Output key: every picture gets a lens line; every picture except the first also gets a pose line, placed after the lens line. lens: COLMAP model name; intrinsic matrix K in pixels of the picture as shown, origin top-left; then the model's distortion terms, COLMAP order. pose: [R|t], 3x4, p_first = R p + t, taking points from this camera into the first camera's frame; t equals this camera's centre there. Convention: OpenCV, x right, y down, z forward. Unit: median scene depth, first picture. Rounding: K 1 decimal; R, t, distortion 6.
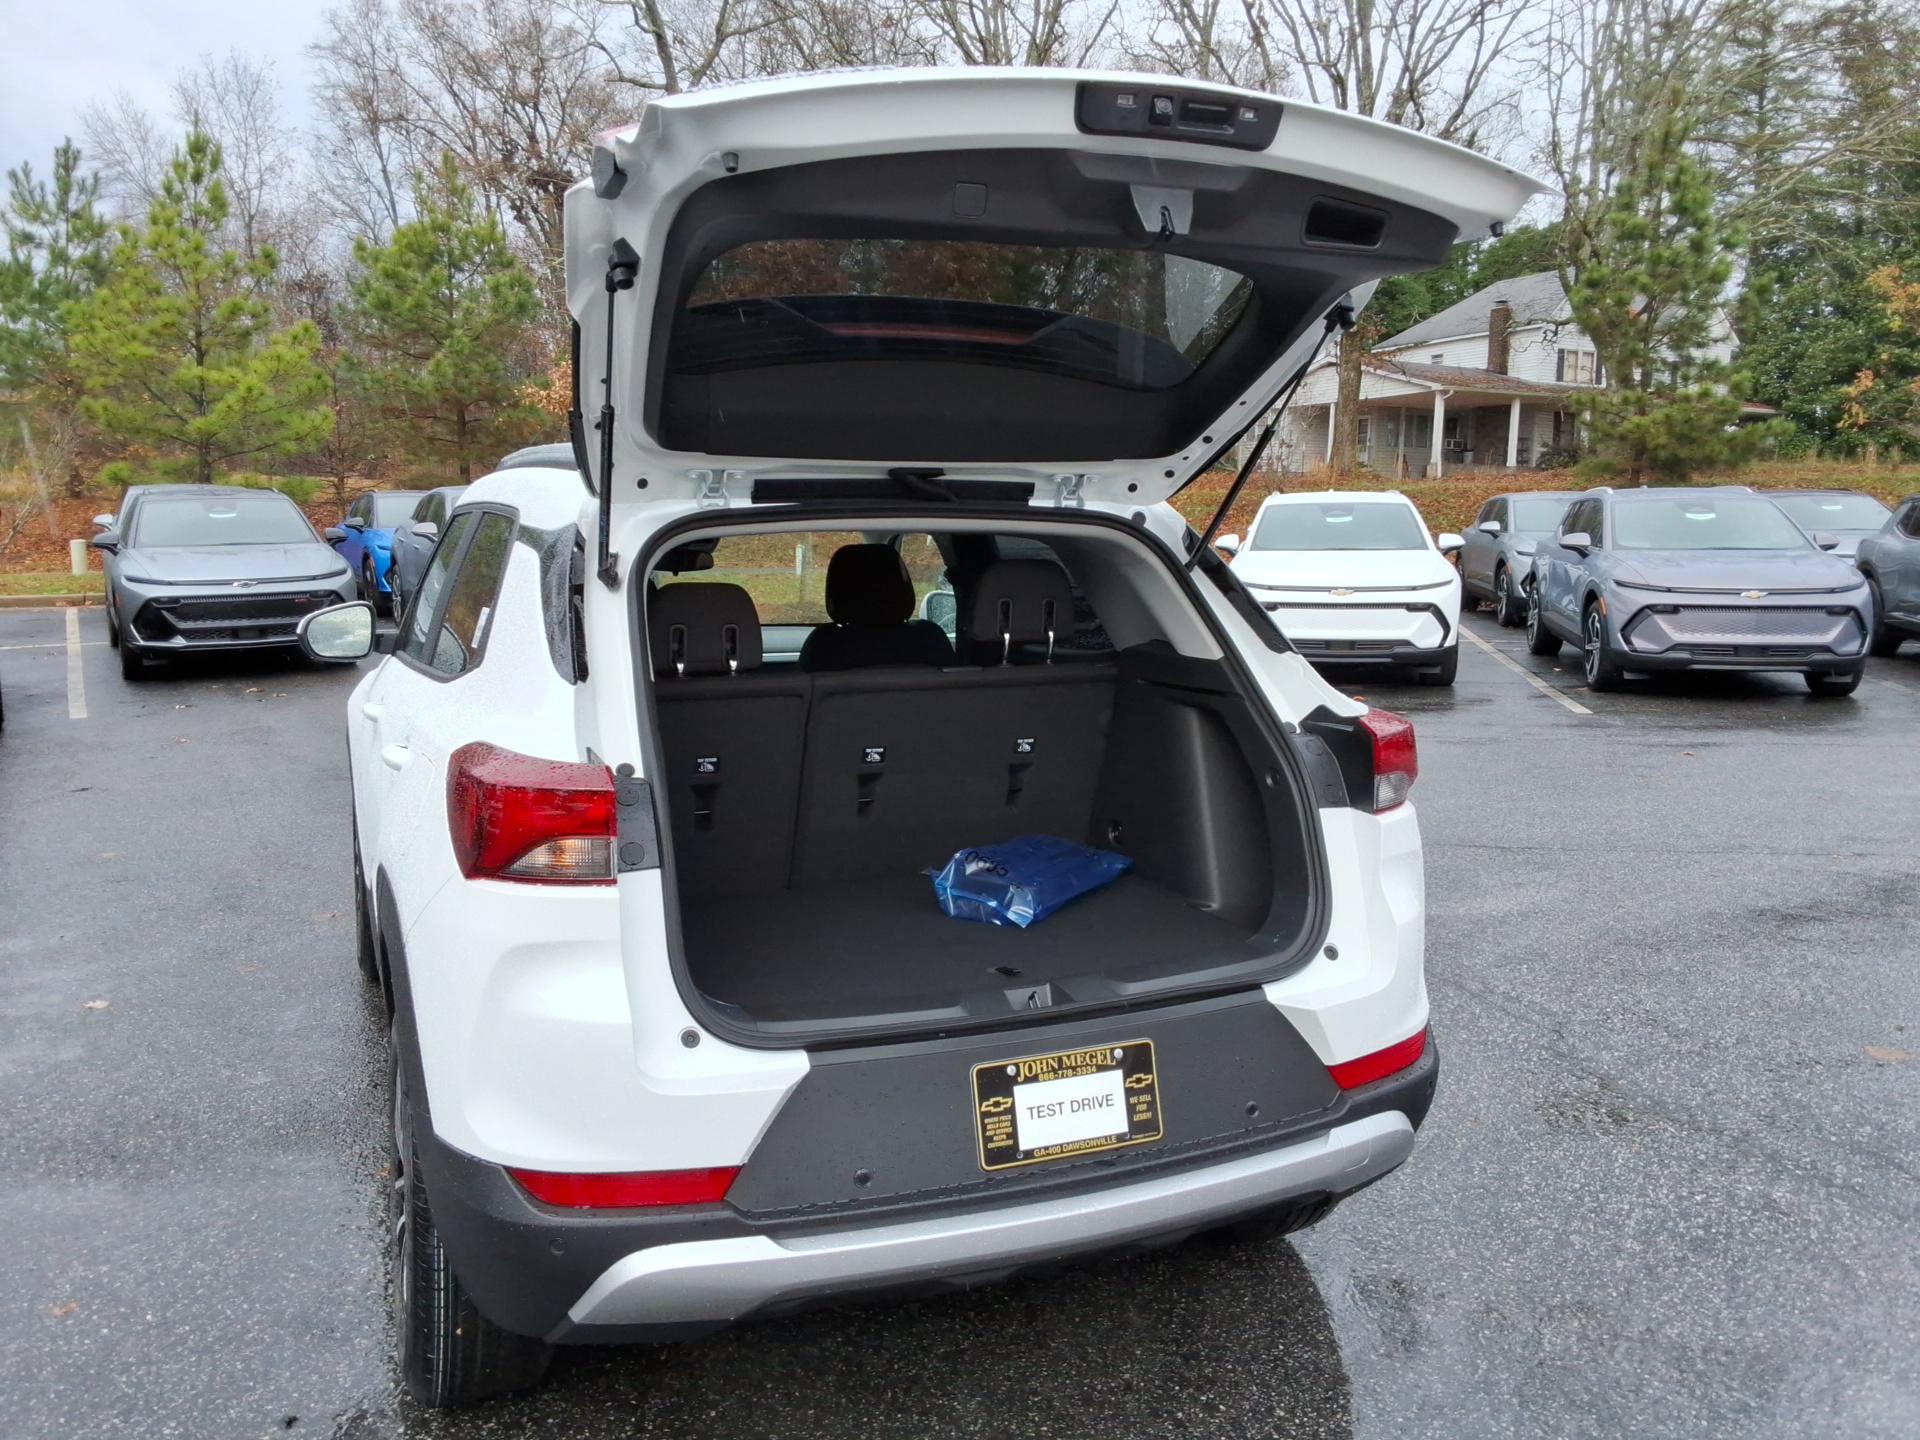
lens RADIAL K [[1557.1, 0, 978.5], [0, 1557.1, 718.2], [0, 0, 1]] dist [0.092820, -0.122259]
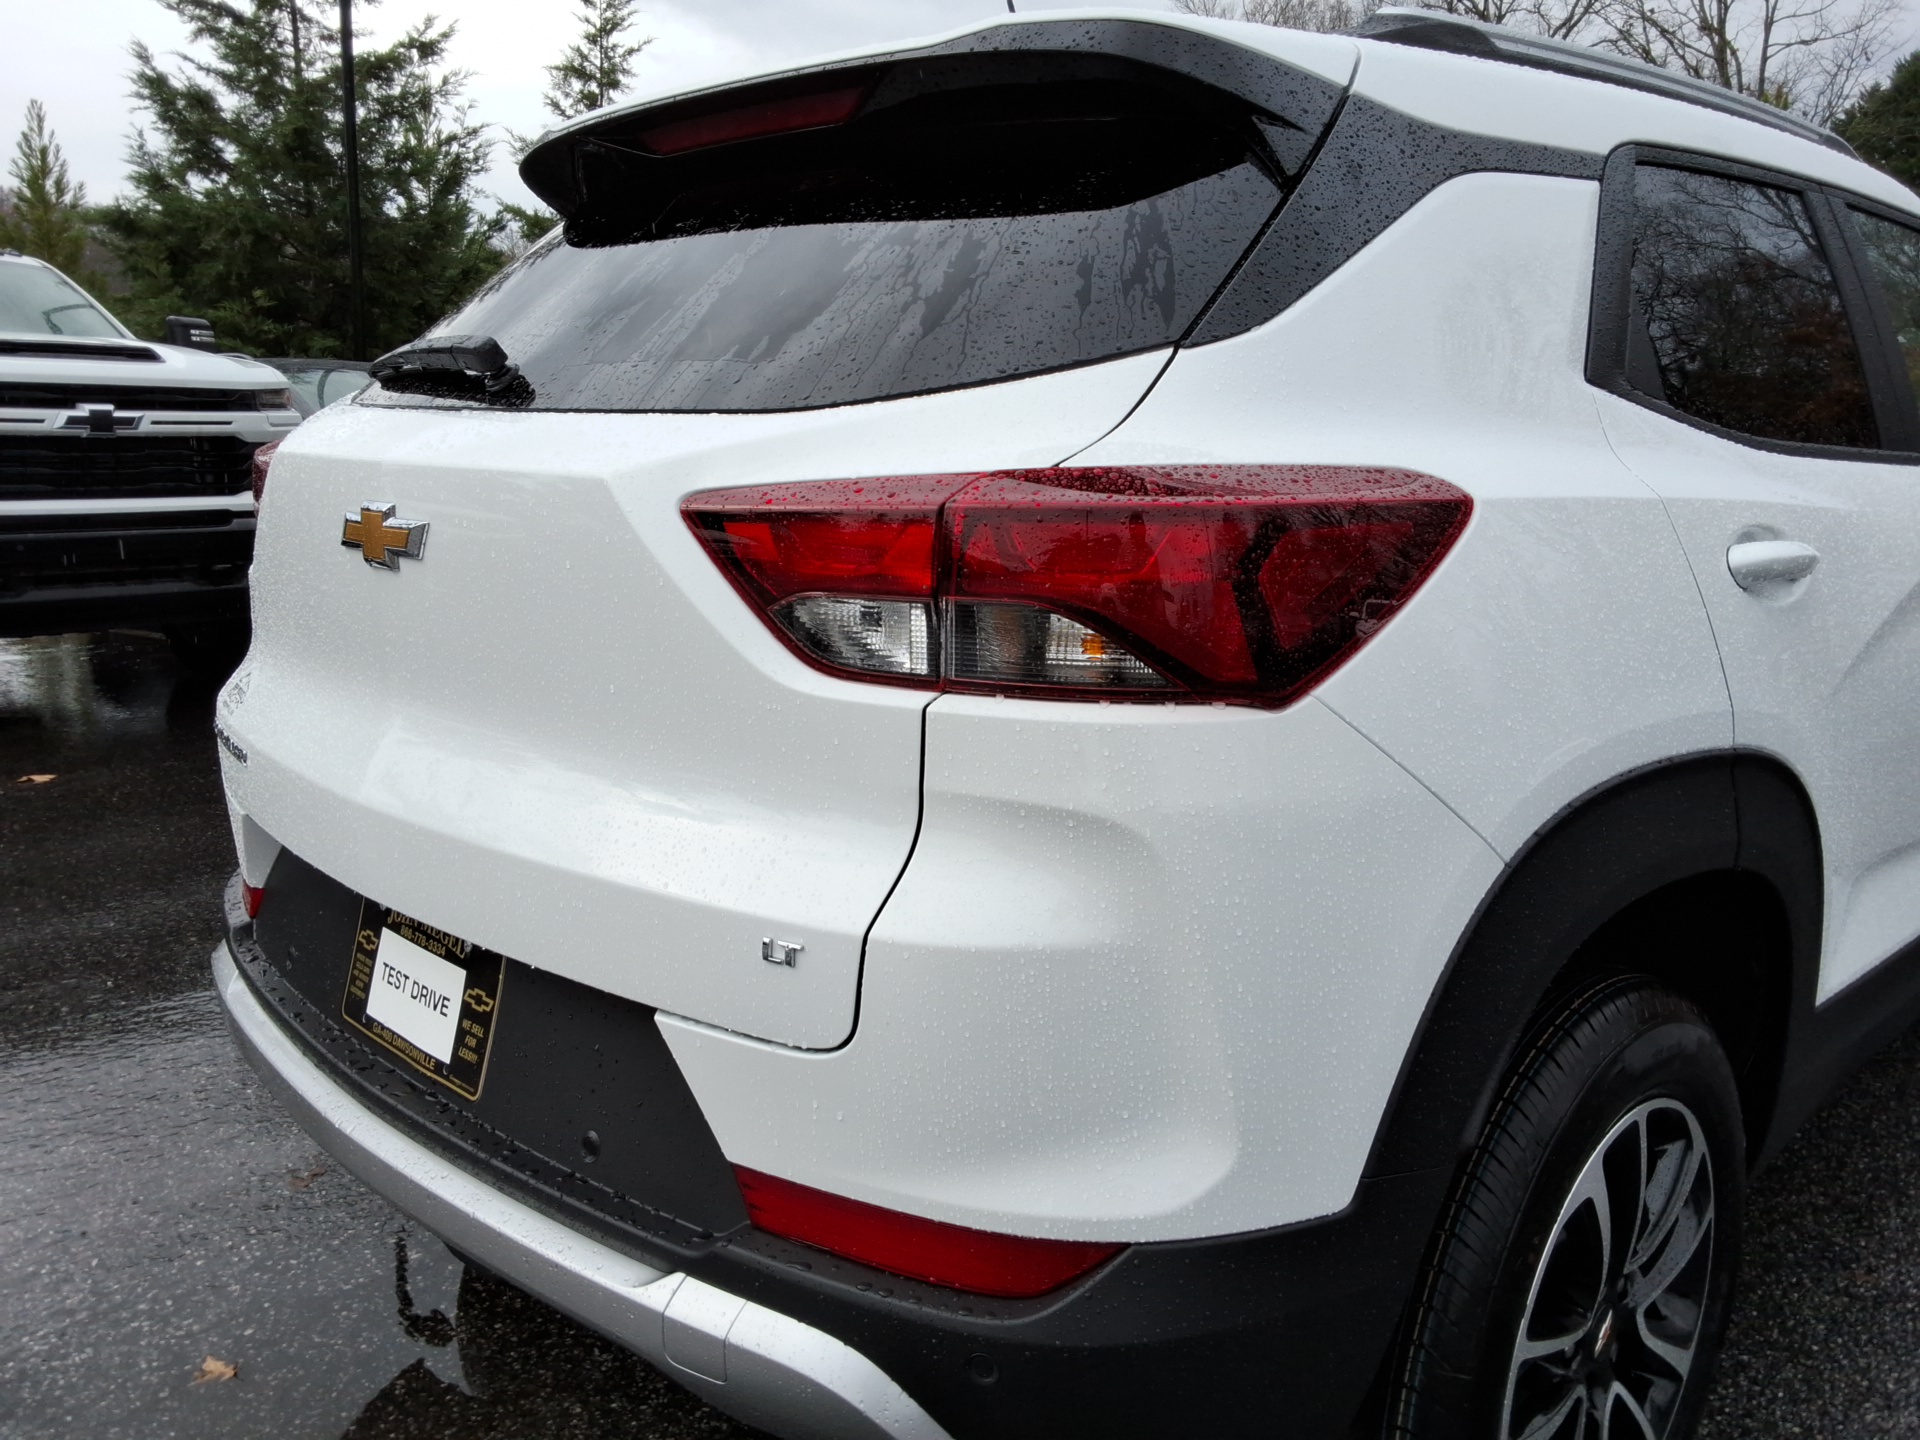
lens RADIAL K [[1557.1, 0, 969.8], [0, 1557.1, 710.5], [0, 0, 1]] dist [0.092820, -0.122259]
pose [[0.358166, 0.178661, -0.916405, 0.597145], [-0.132679, 0.981299, 0.139457, 0.005626], [0.924183, 0.071639, 0.375172, 0.776207]]
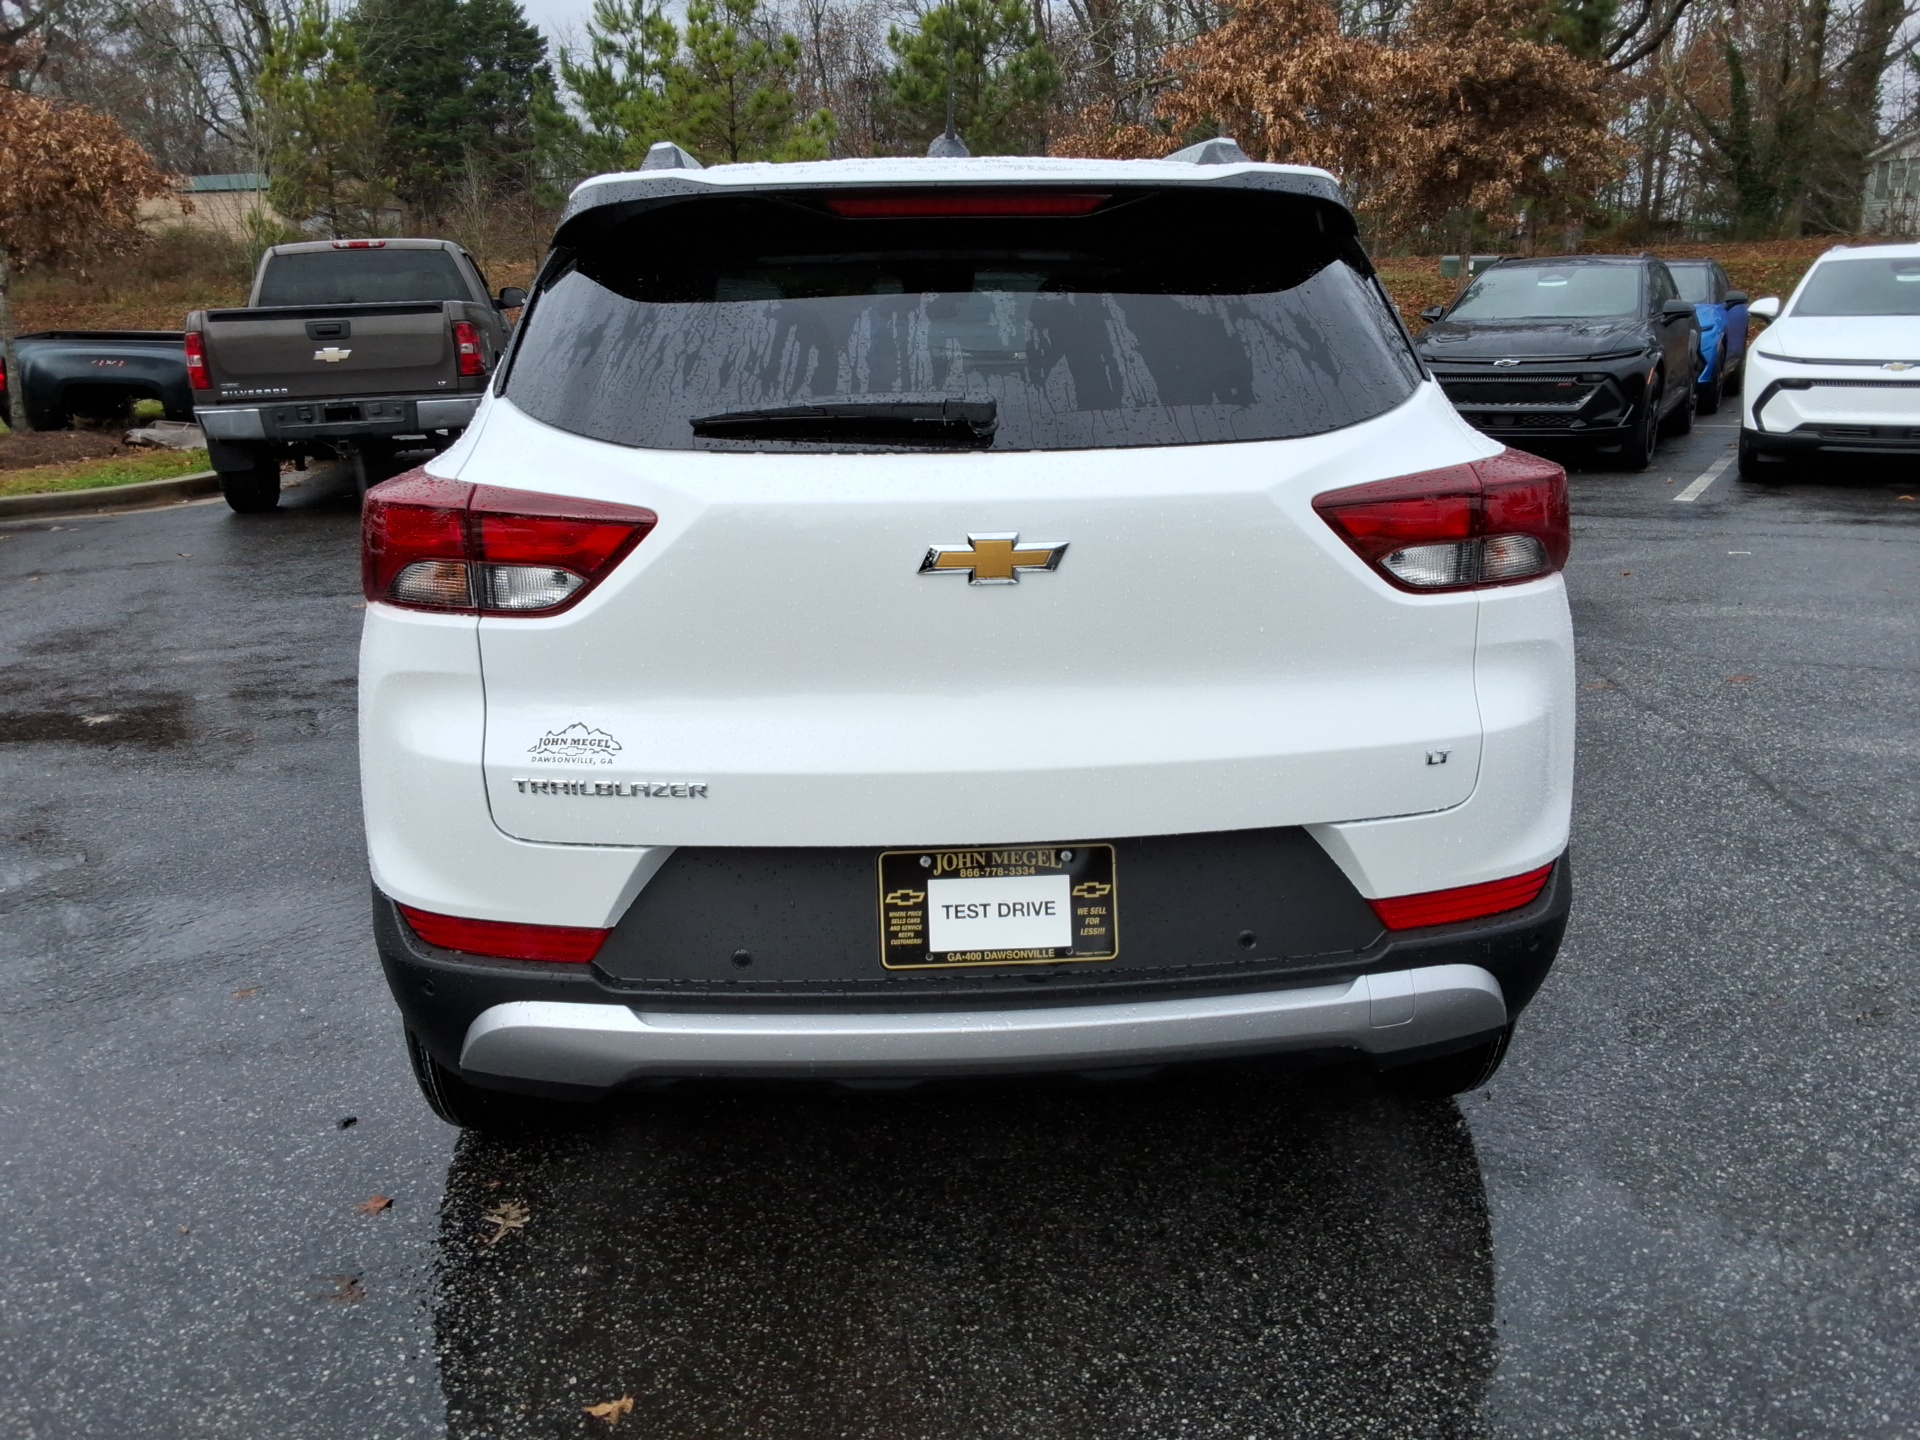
lens RADIAL K [[1557.1, 0, 967.4], [0, 1557.1, 713.0], [0, 0, 1]] dist [0.092820, -0.122259]
pose [[0.941283, 0.071355, -0.329993, 0.254491], [-0.029708, 0.991125, 0.129573, 0.026913], [0.336310, -0.112162, 0.935048, 0.174732]]
